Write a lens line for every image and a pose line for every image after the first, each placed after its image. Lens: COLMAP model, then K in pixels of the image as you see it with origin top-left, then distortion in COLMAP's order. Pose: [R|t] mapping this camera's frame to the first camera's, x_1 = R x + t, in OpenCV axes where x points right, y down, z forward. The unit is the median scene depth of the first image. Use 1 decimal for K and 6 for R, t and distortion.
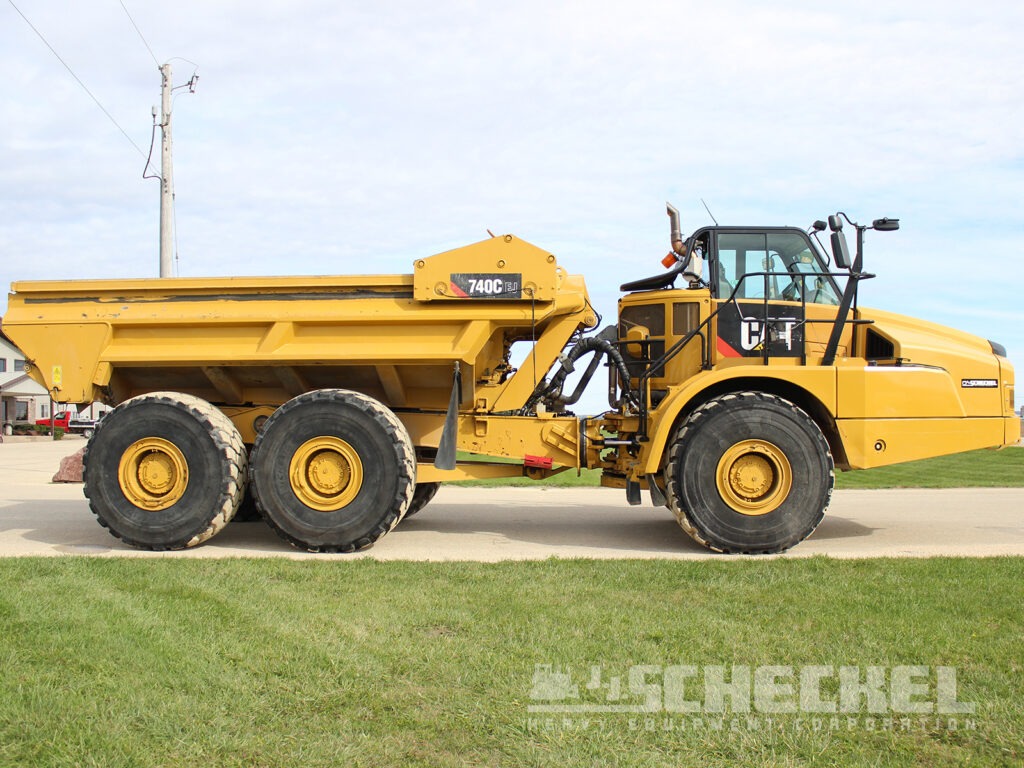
lens RADIAL K [[1036.8, 0, 534.7], [0, 1036.8, 411.1], [0, 0, 1]] dist [-0.128464, 0.017849]
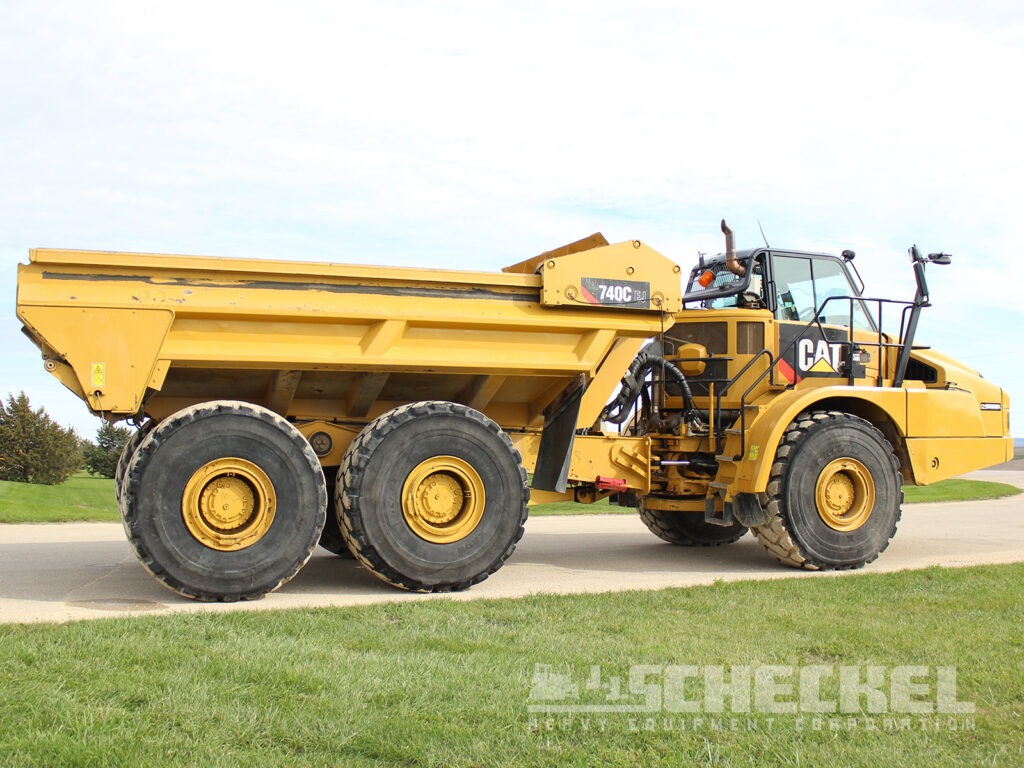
lens RADIAL K [[1094.3, 0, 511.5], [0, 1094.3, 405.9], [0, 0, 1]] dist [-0.135966, 0.010376]
pose [[0.915556, 0.017243, 0.401821, -0.516253], [-0.002890, 0.999337, -0.036299, 0.015681], [-0.402180, 0.032073, 0.914999, 0.143248]]
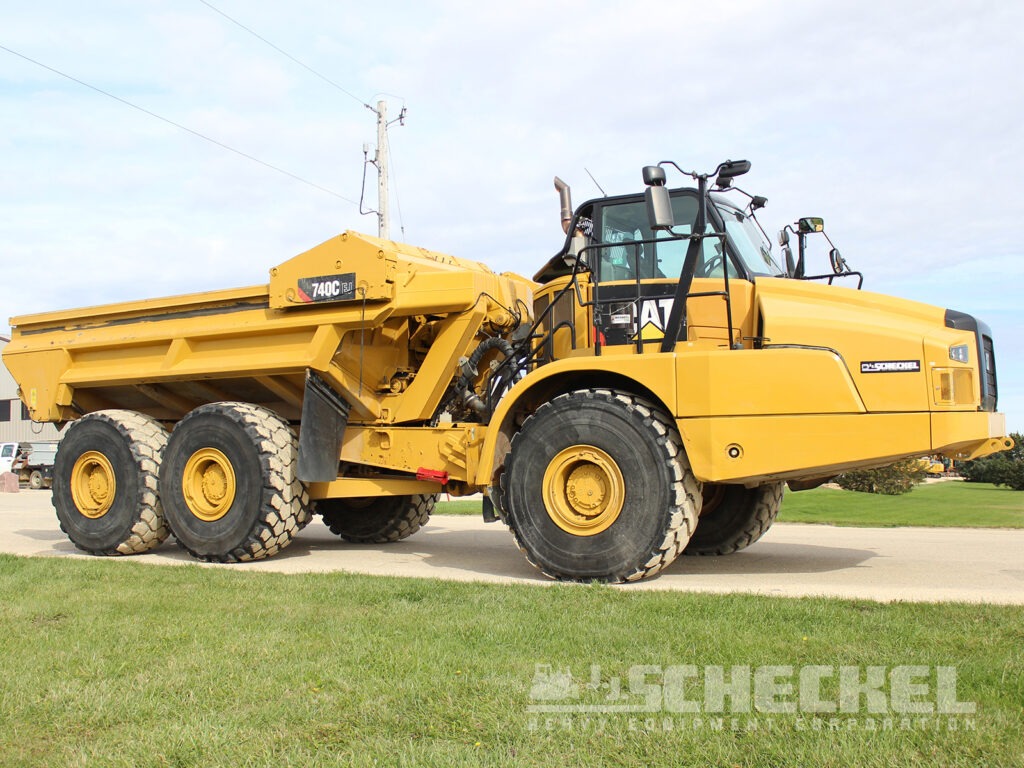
lens RADIAL K [[1118.0, 0, 514.8], [0, 1118.0, 425.1], [0, 0, 1]] dist [-0.129139, 0.022371]
pose [[0.887432, -0.021253, -0.460449, 0.571079], [0.009082, 0.999549, -0.028632, 0.036033], [0.460849, 0.021227, 0.887224, 0.166024]]
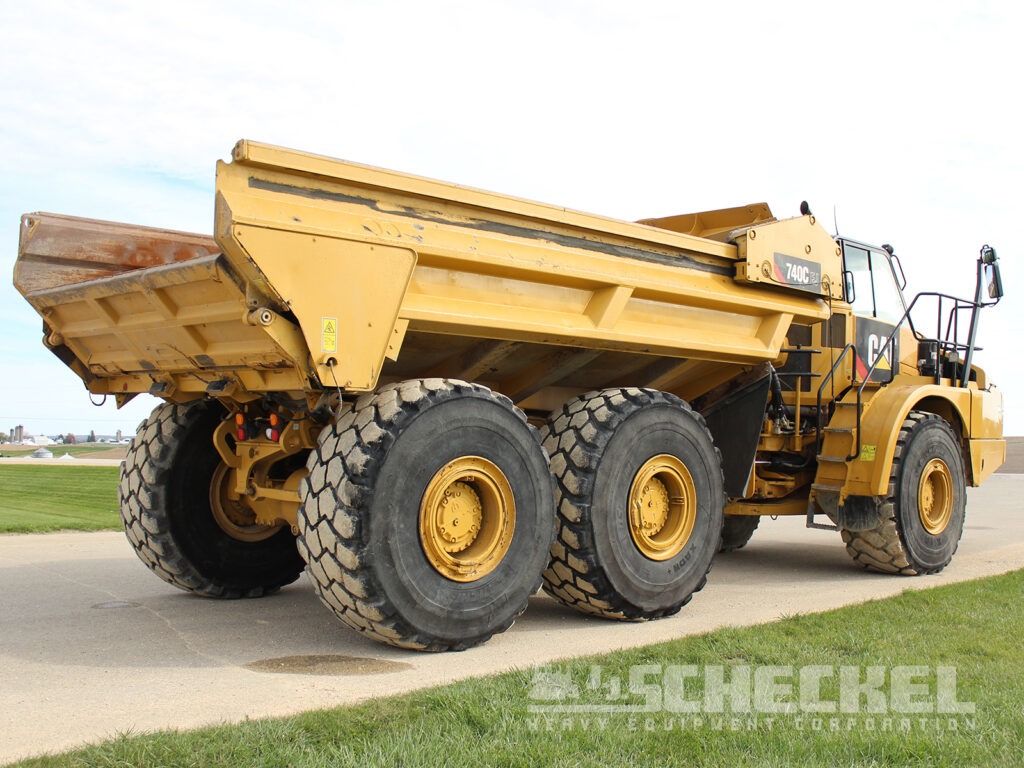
lens RADIAL K [[1118.0, 0, 514.8], [0, 1118.0, 425.1], [0, 0, 1]] dist [-0.129139, 0.022371]
pose [[0.699572, 0.022671, 0.714202, -0.820177], [-0.014361, 0.999741, -0.017668, 0.019169], [-0.714418, 0.002103, 0.699716, 0.535716]]
